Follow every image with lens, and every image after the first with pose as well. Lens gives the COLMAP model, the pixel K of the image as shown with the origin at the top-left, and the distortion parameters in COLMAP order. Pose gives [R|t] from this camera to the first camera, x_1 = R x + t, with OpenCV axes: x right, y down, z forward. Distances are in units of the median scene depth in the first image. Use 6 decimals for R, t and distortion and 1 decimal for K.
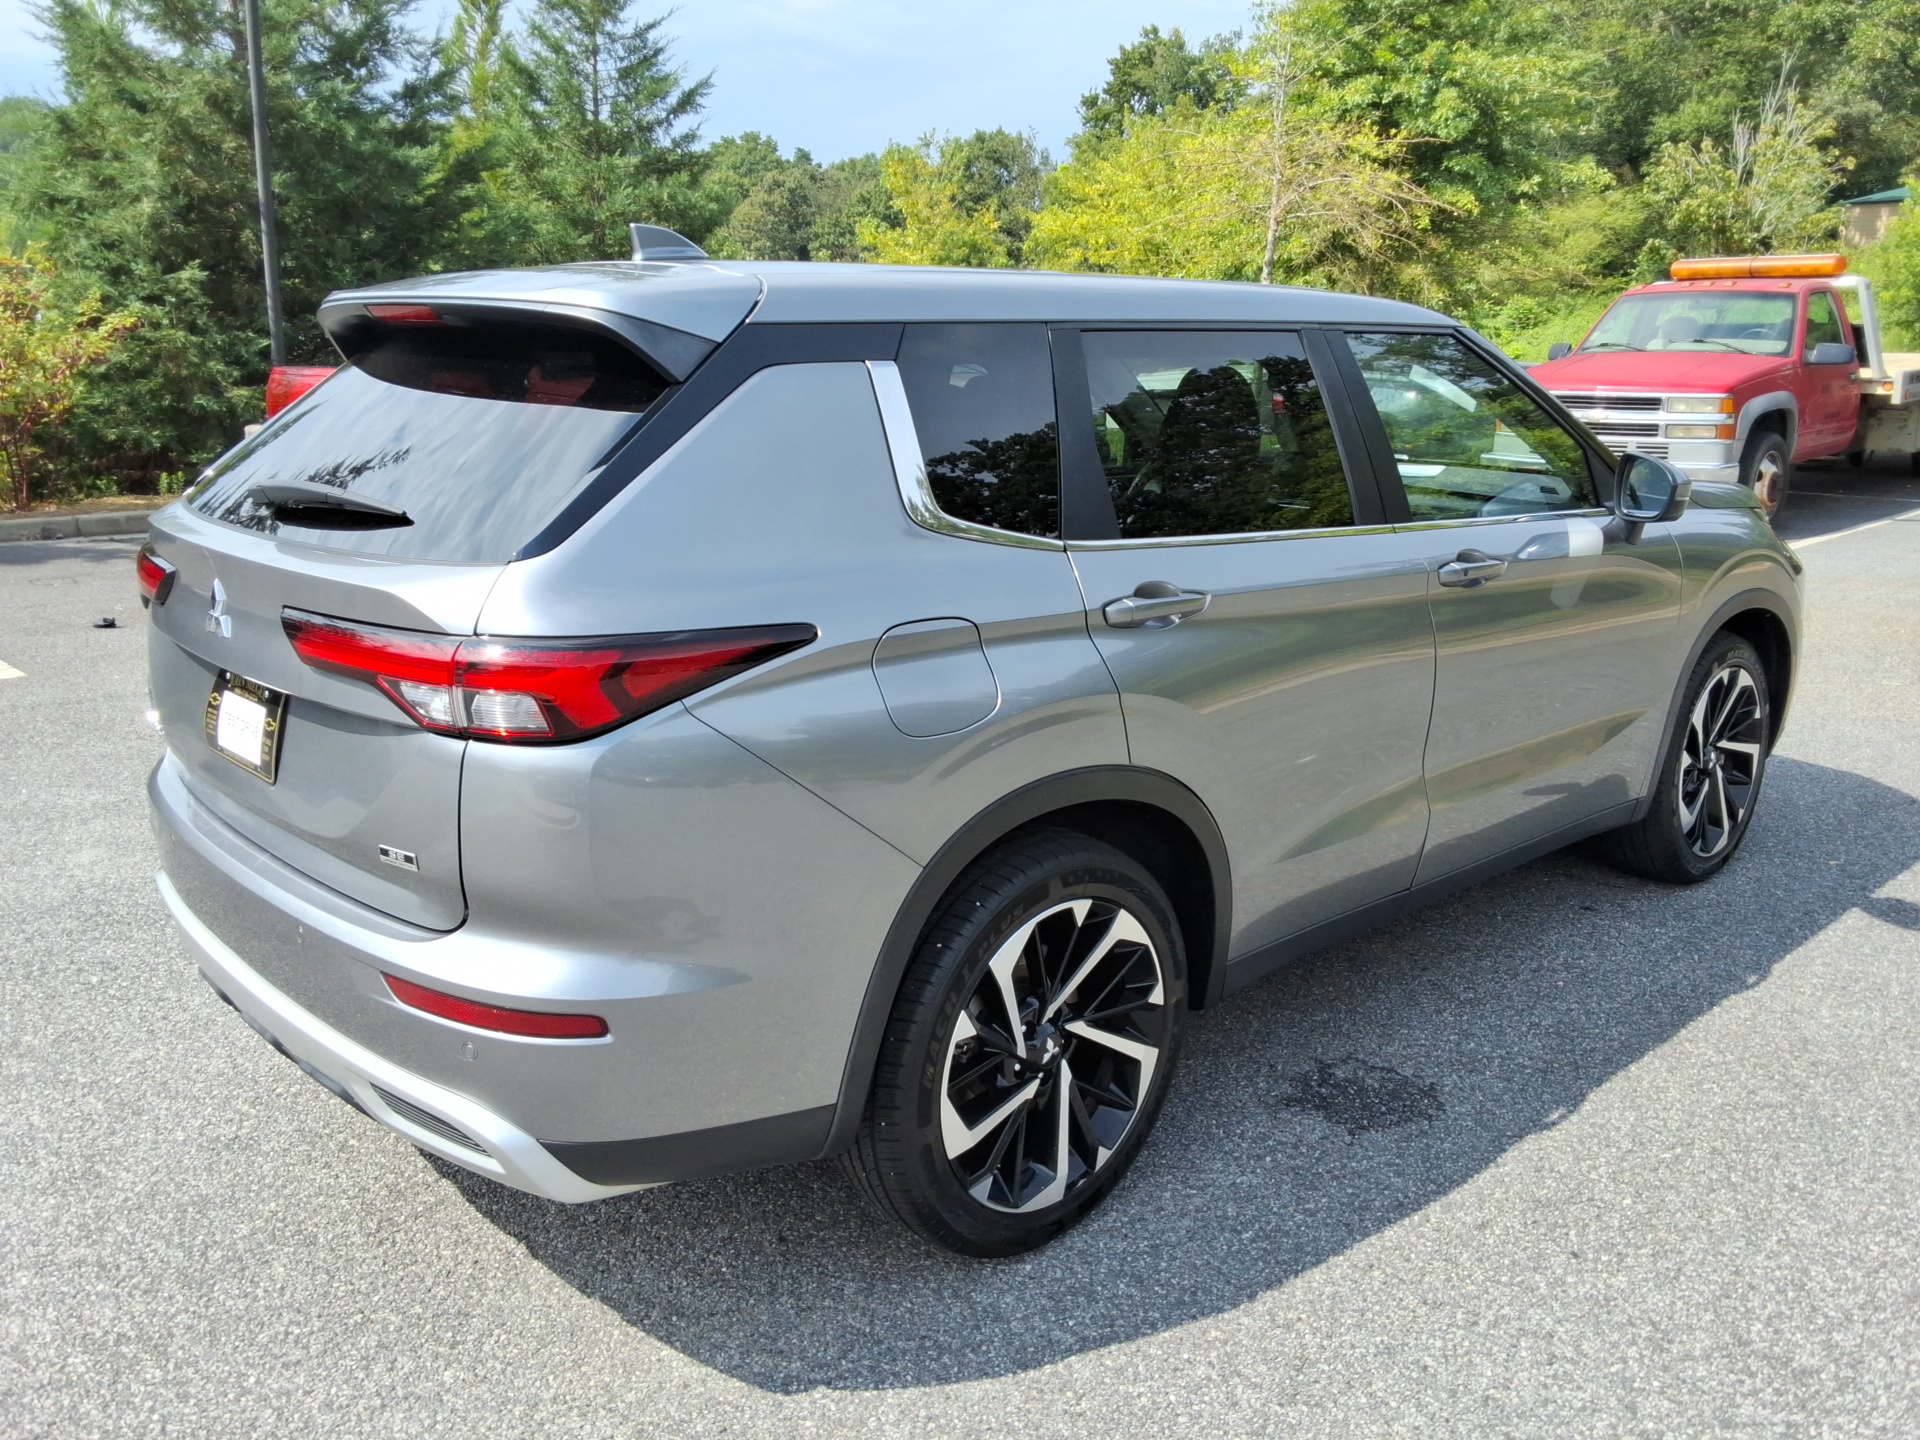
lens RADIAL K [[1543.8, 0, 964.0], [0, 1543.8, 712.9], [0, 0, 1]] dist [0.103566, -0.151437]
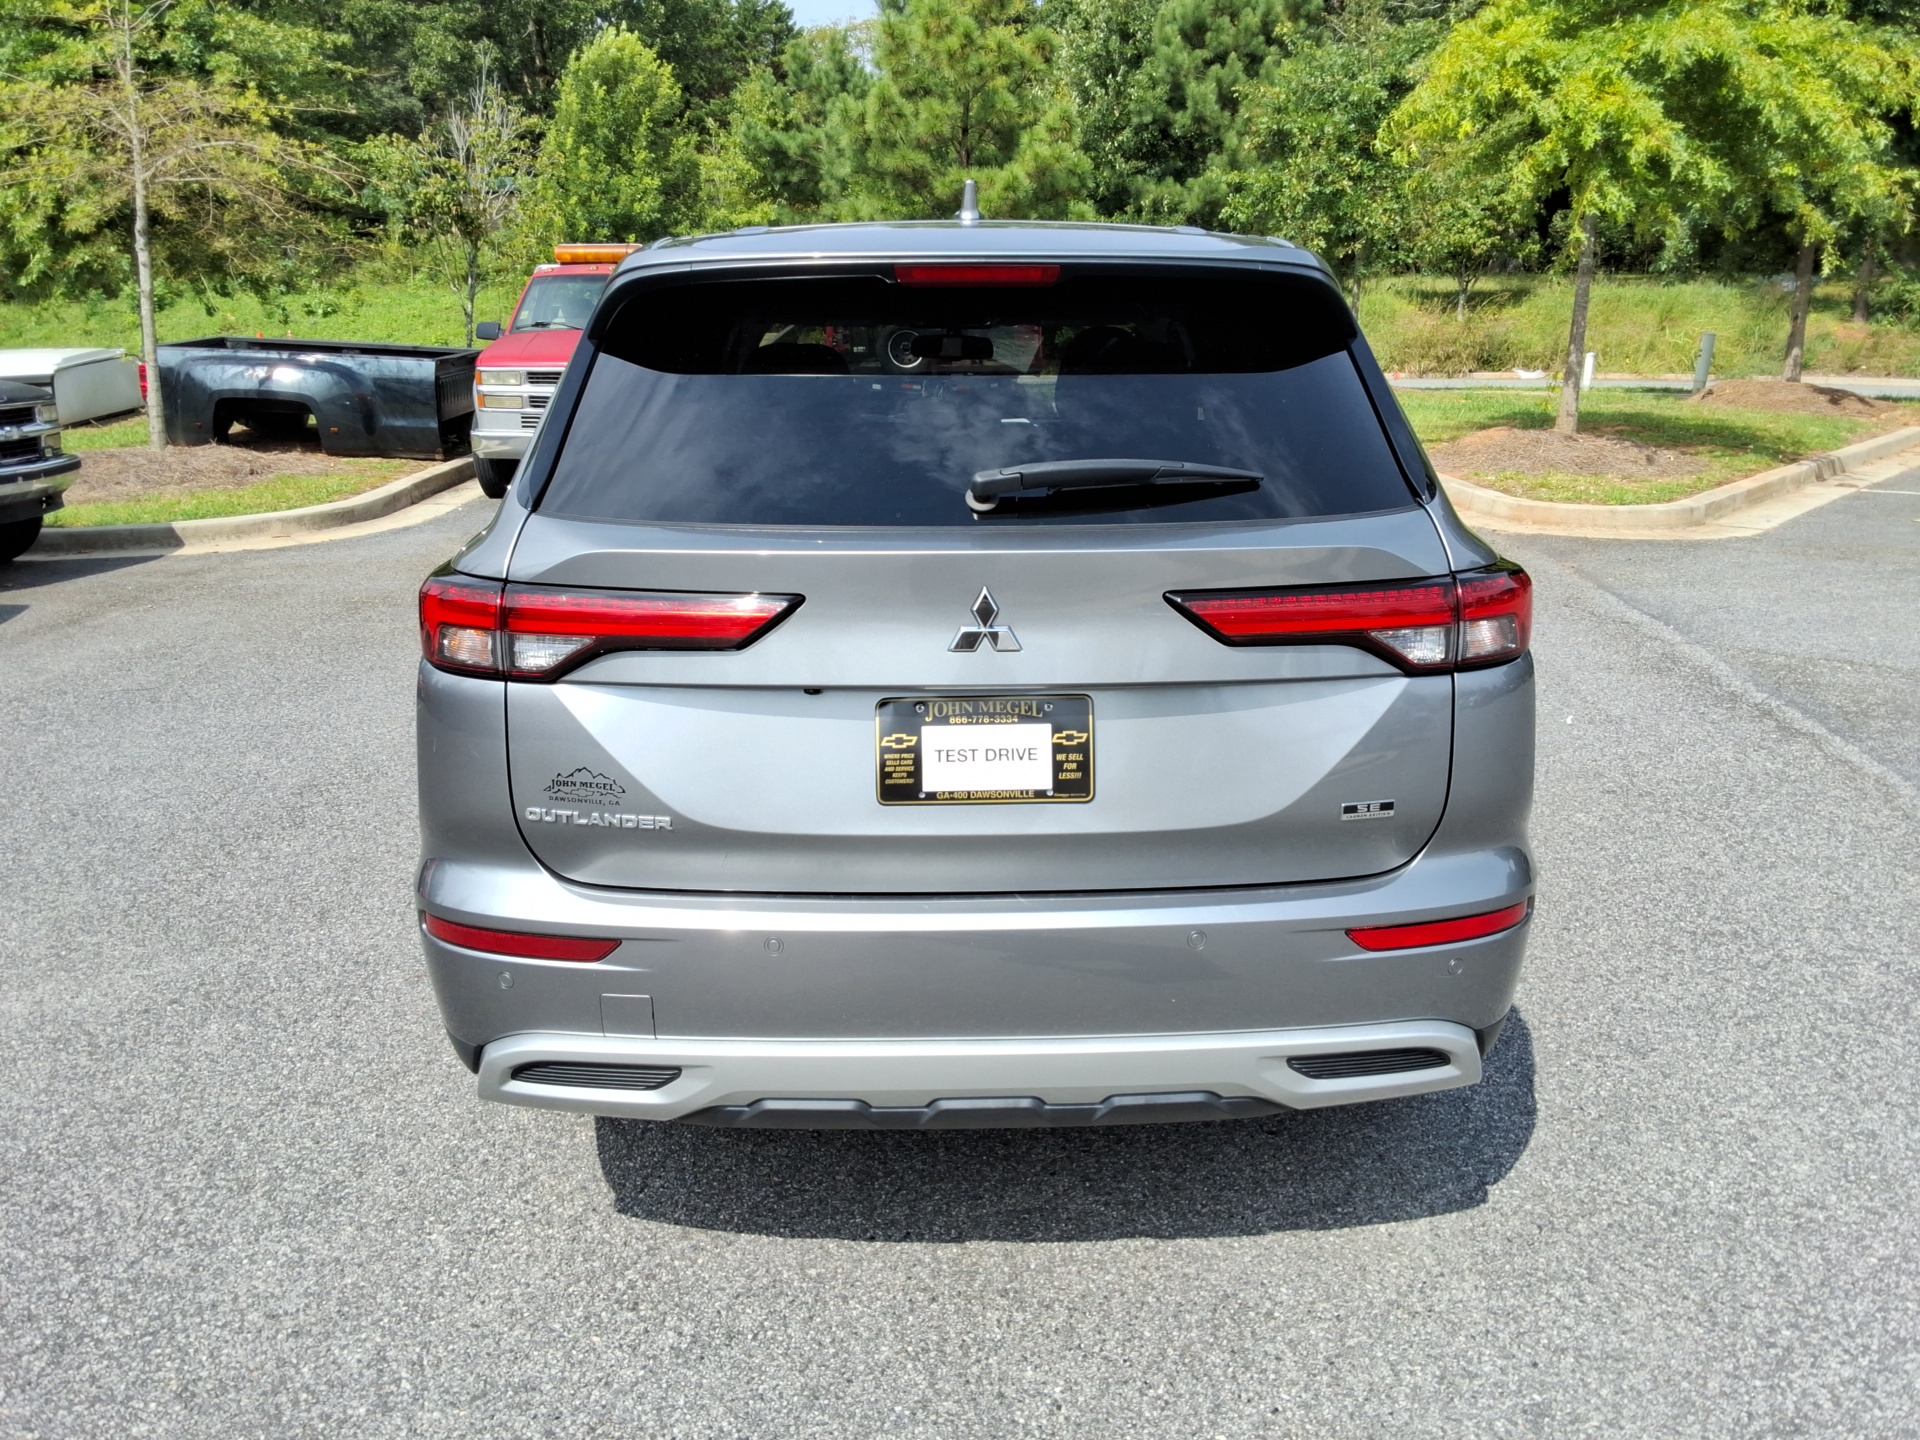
lens RADIAL K [[1548.6, 0, 960.4], [0, 1548.6, 725.0], [0, 0, 1]] dist [0.115935, -0.175265]
pose [[0.654254, -0.193533, 0.731093, -0.997807], [0.181365, 0.978644, 0.096761, -0.085496], [-0.734206, 0.069288, 0.675382, 0.402197]]
